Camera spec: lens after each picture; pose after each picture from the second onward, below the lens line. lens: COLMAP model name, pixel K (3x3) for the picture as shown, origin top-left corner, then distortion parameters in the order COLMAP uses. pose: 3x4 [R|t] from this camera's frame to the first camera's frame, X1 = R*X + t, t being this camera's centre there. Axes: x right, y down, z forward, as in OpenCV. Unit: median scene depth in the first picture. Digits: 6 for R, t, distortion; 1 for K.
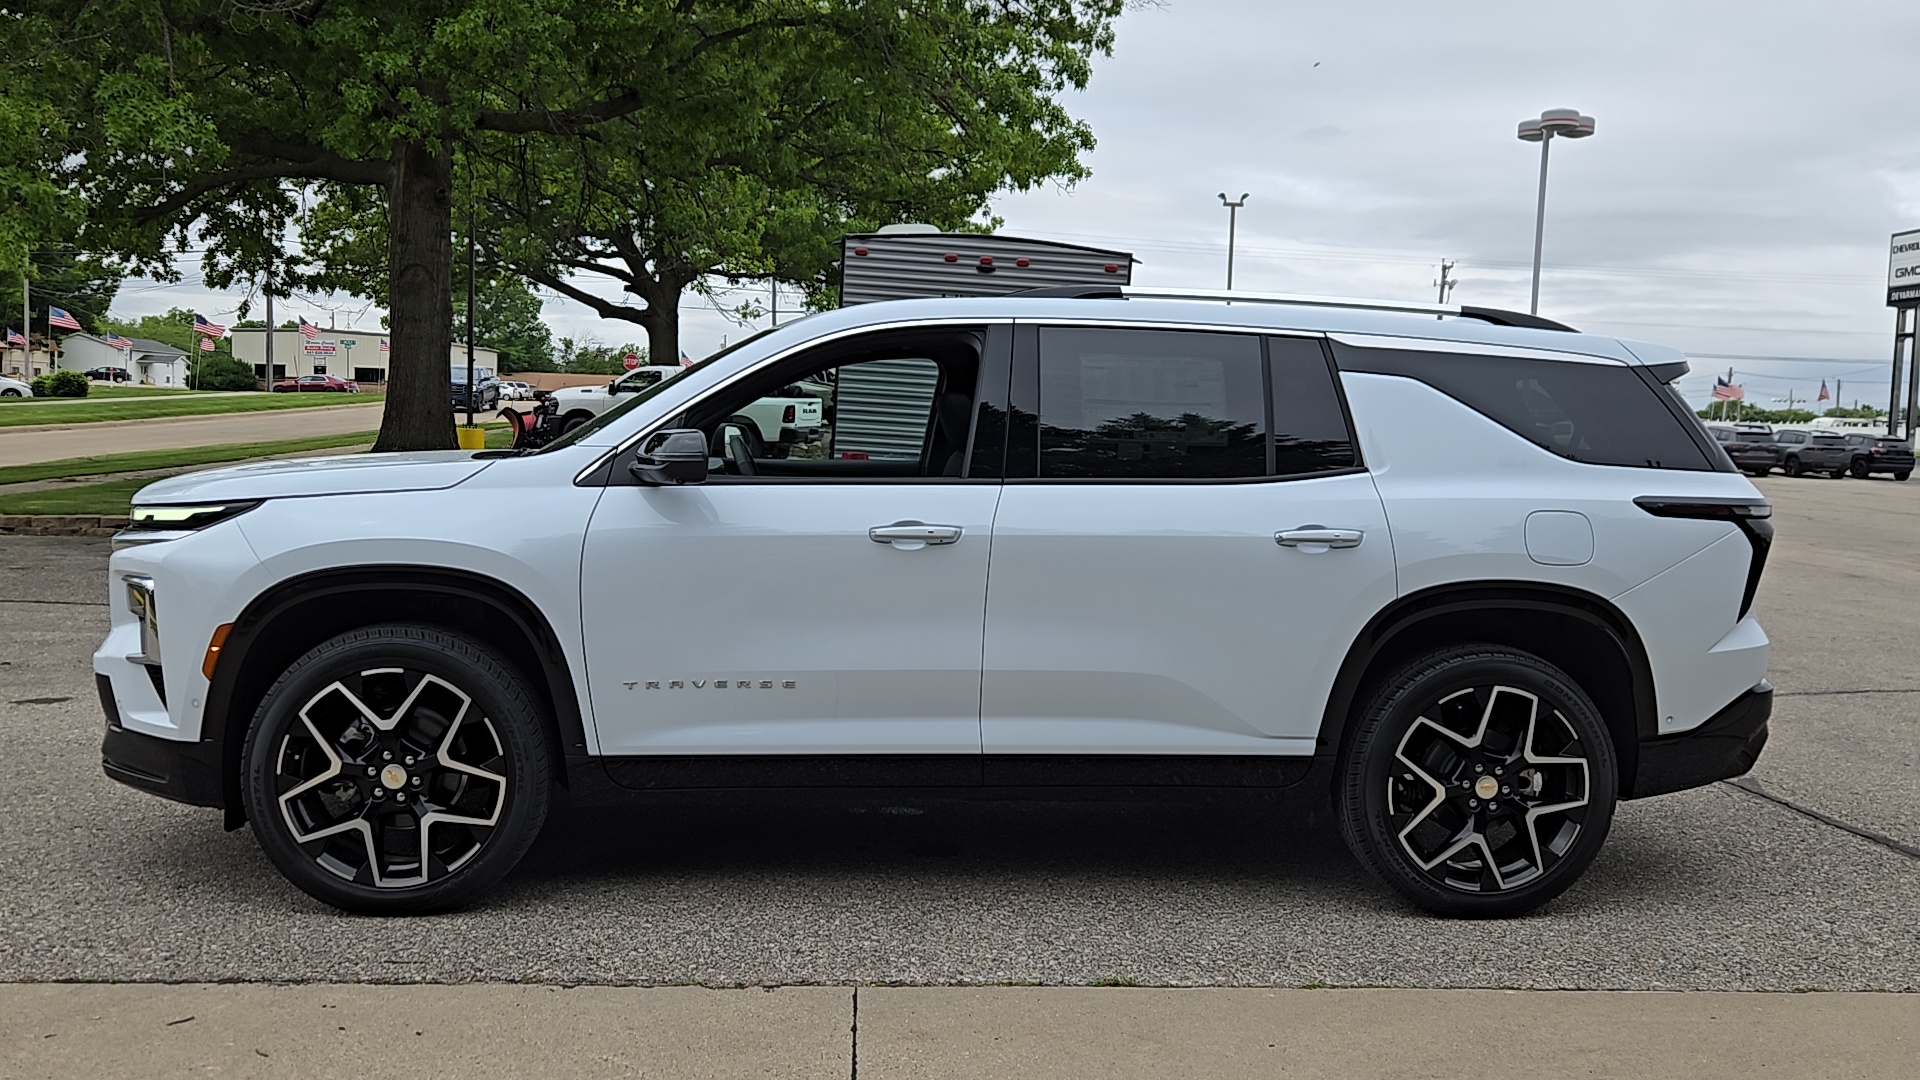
lens RADIAL K [[1596.8, 0, 956.0], [0, 1596.8, 536.9], [0, 0, 1]] dist [0.014724, -0.004442]
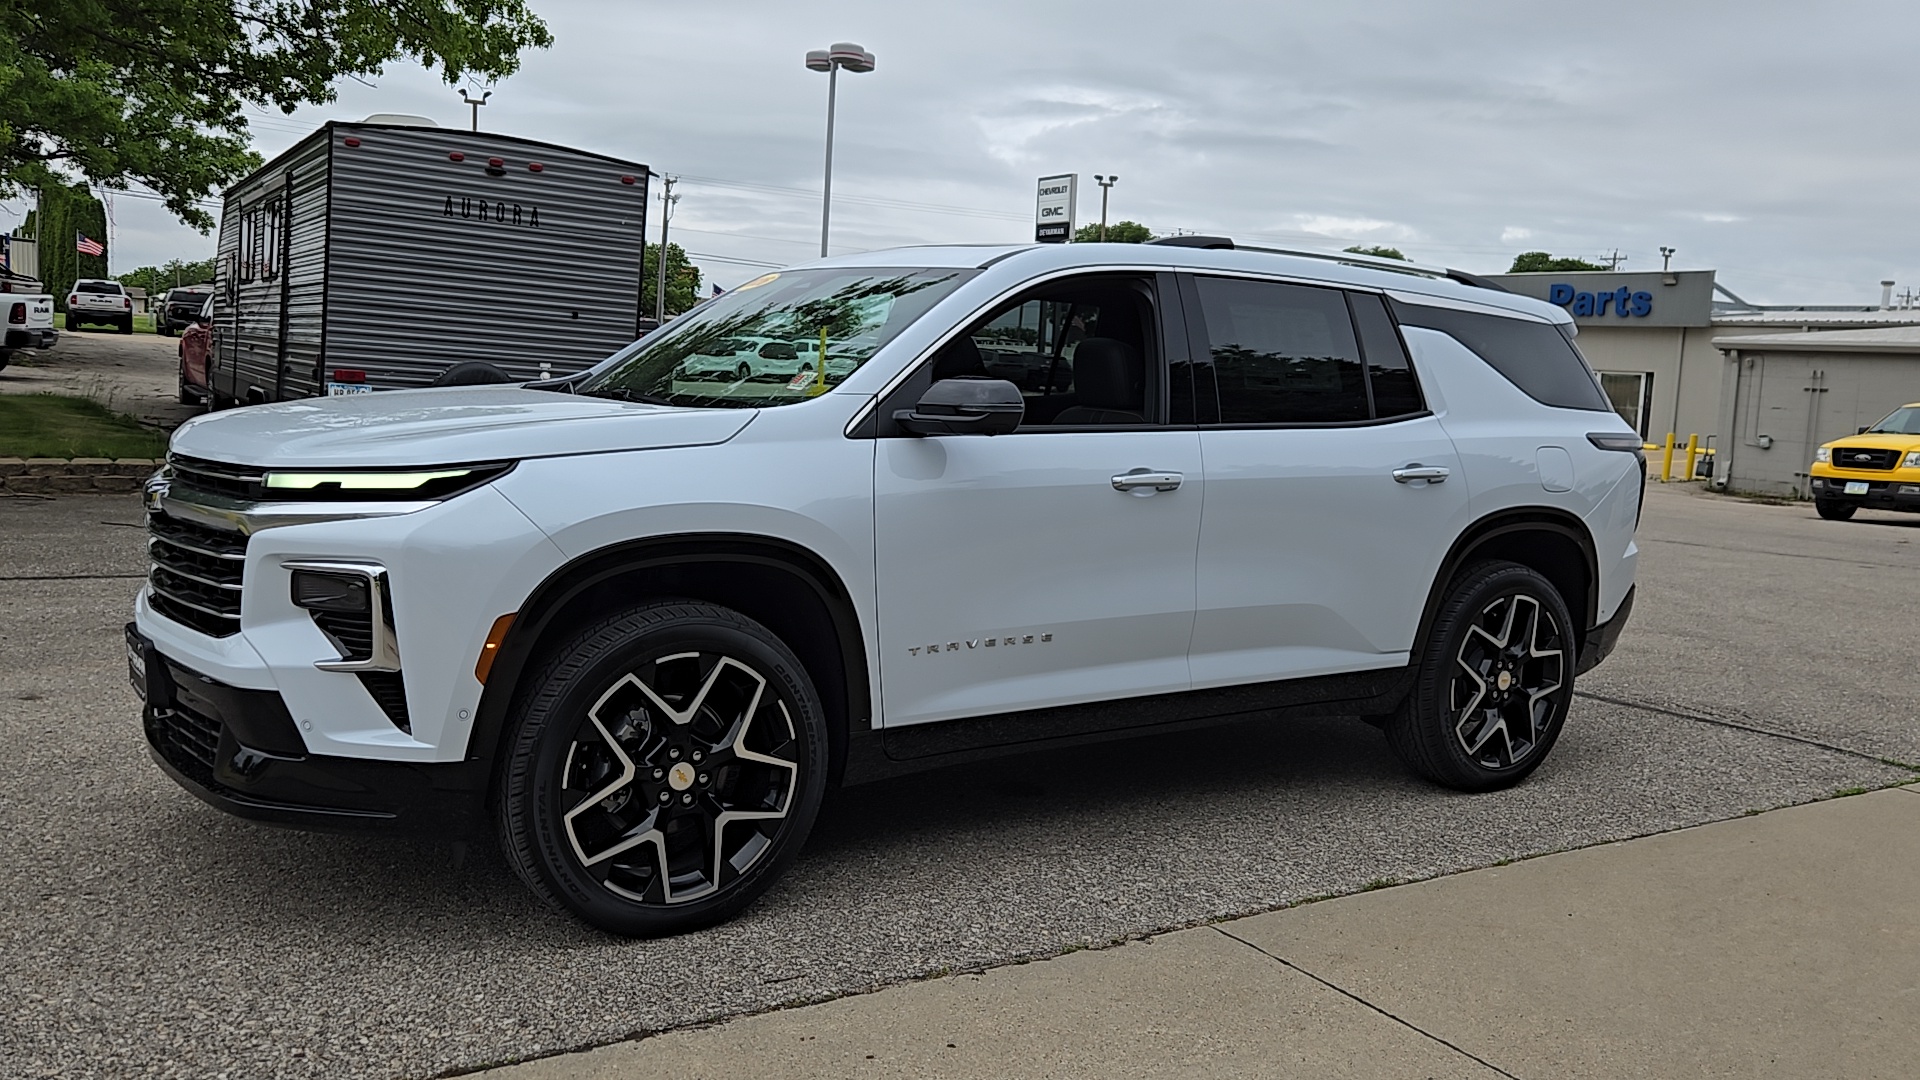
lens RADIAL K [[1596.8, 0, 956.0], [0, 1596.8, 536.9], [0, 0, 1]] dist [0.014724, -0.004442]
pose [[0.875198, -0.042890, 0.481861, -0.601414], [0.015305, 0.998018, 0.061033, -0.029138], [-0.483523, -0.046041, 0.874120, 0.165841]]
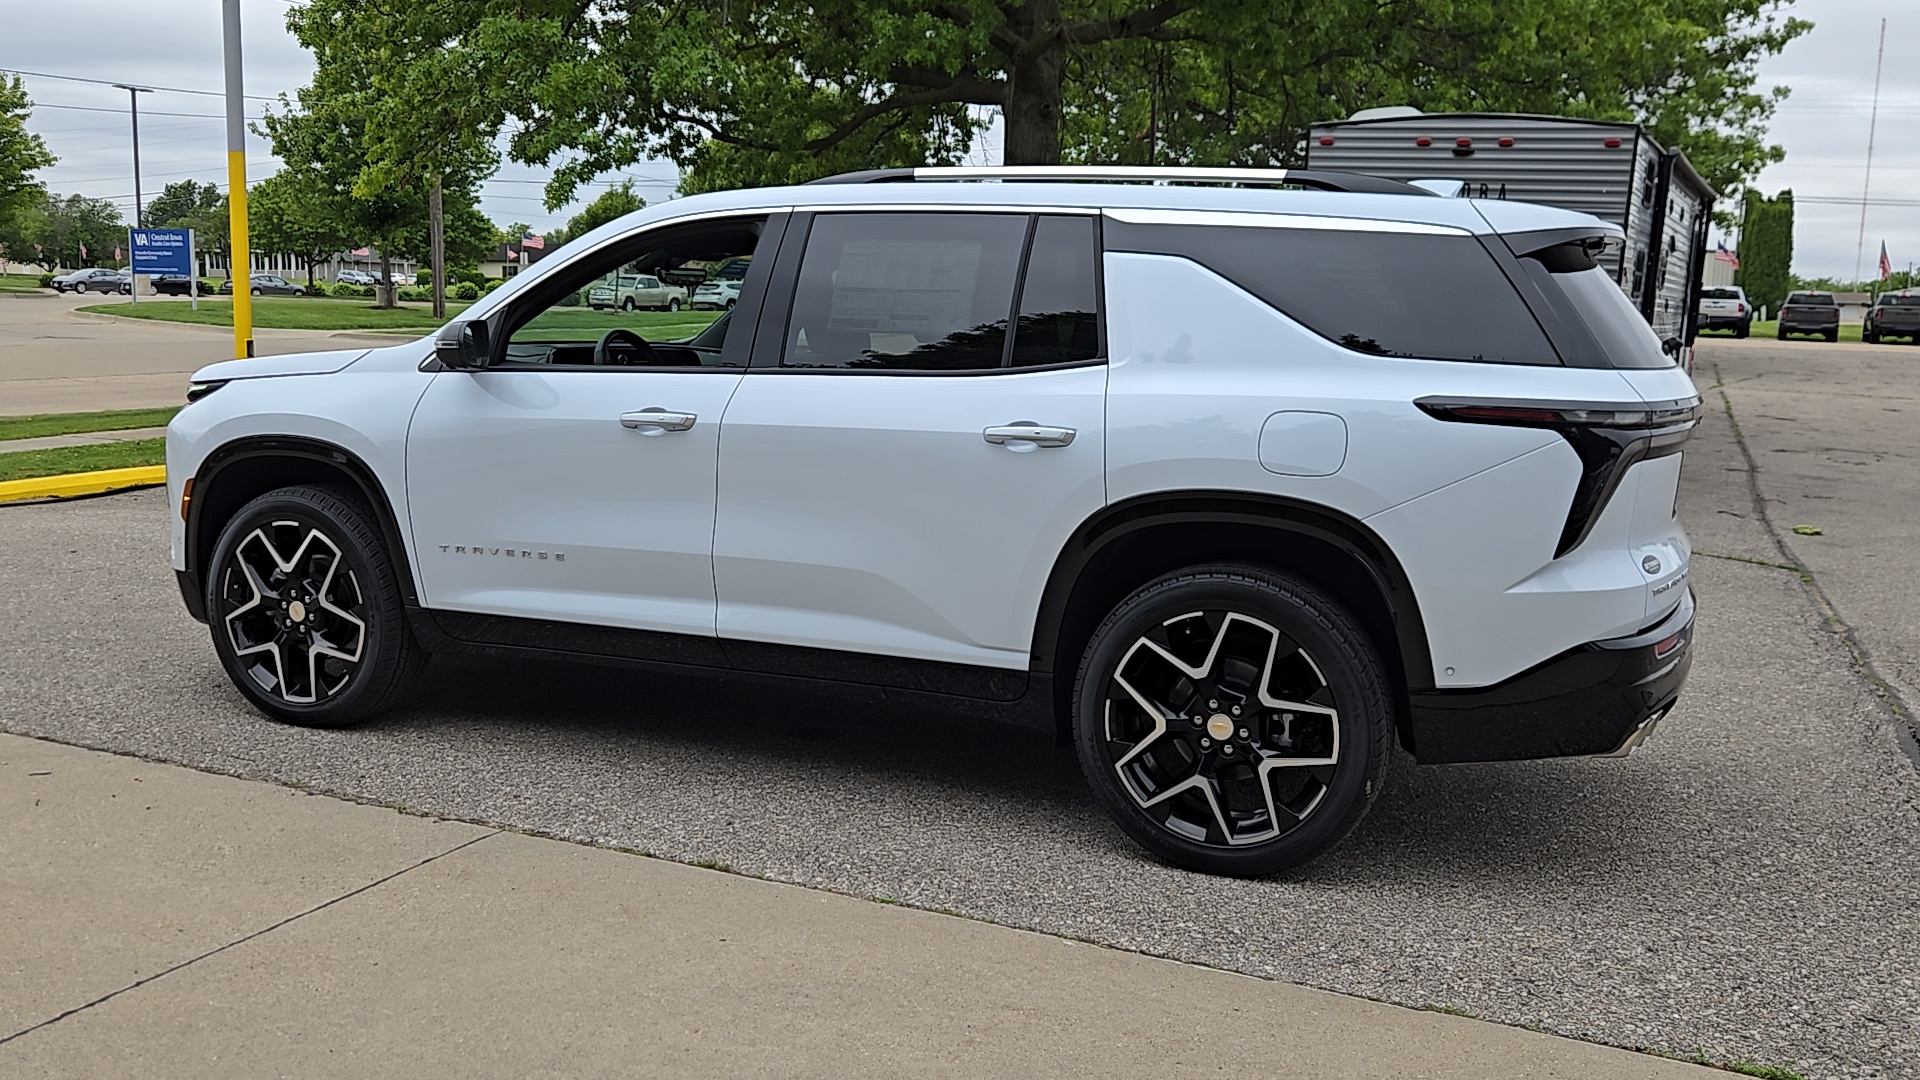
lens RADIAL K [[1596.8, 0, 956.0], [0, 1596.8, 536.9], [0, 0, 1]] dist [0.014724, -0.004442]
pose [[0.878059, 0.057103, -0.475132, 0.623484], [-0.030120, 0.997481, 0.064219, 0.001064], [0.477603, -0.042077, 0.877568, 0.170172]]
